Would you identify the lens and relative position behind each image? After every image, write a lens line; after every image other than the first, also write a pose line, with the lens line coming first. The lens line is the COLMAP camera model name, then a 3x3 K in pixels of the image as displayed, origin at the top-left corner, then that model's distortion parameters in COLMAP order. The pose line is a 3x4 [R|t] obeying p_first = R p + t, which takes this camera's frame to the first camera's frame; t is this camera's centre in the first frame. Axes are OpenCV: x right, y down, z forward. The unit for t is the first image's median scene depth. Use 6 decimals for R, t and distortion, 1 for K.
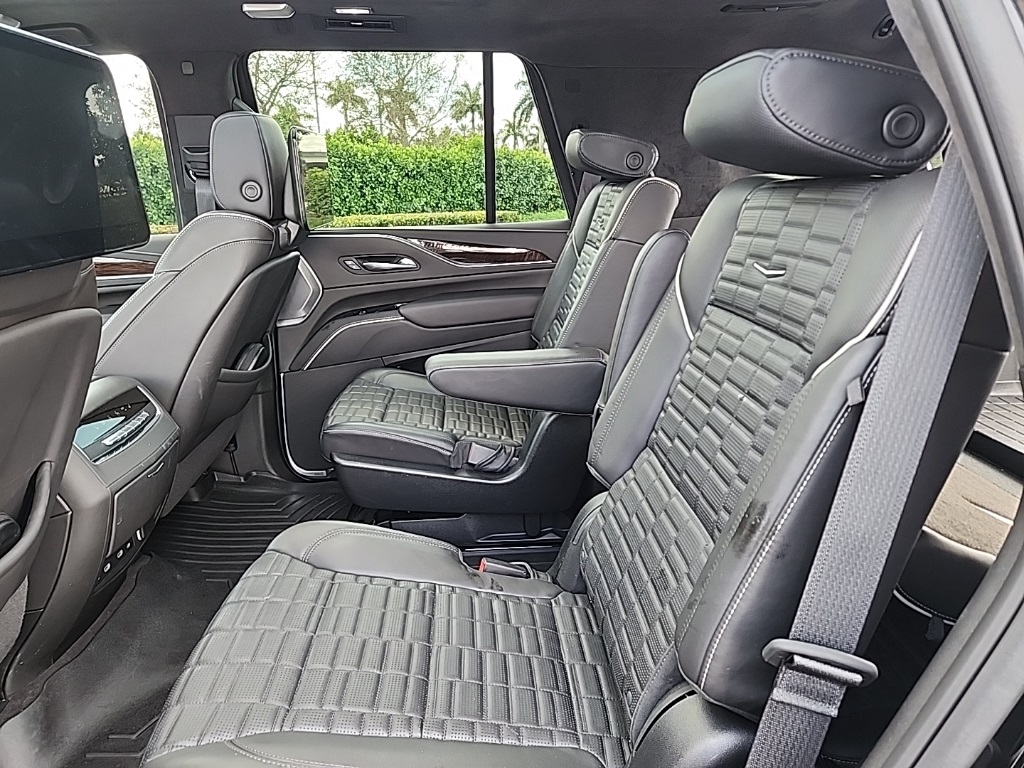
lens RADIAL K [[691.5, 0, 514.4], [0, 691.5, 395.0], [0, 0, 1]] dist [0.074208, -0.061595]
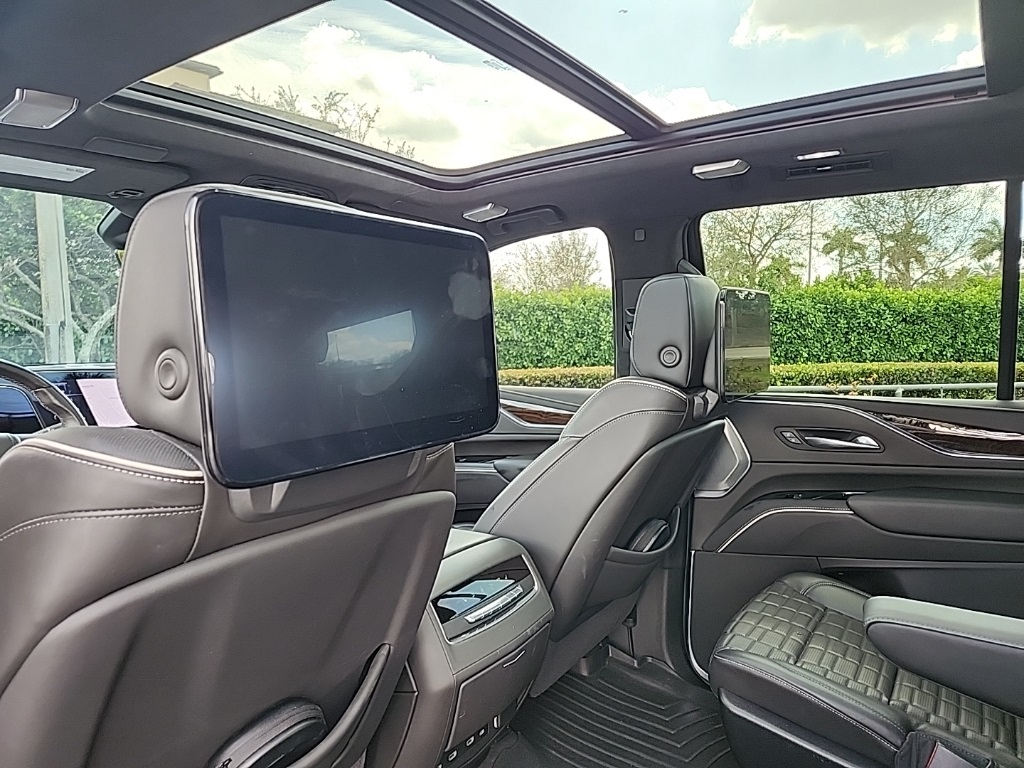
lens RADIAL K [[690.0, 0, 512.6], [0, 690.0, 379.3], [0, 0, 1]] dist [0.065305, -0.053721]
pose [[0.791090, 0.053096, -0.609391, 0.005276], [-0.183982, 0.970750, -0.154258, -0.062253], [0.583376, 0.234149, 0.777719, 0.140048]]
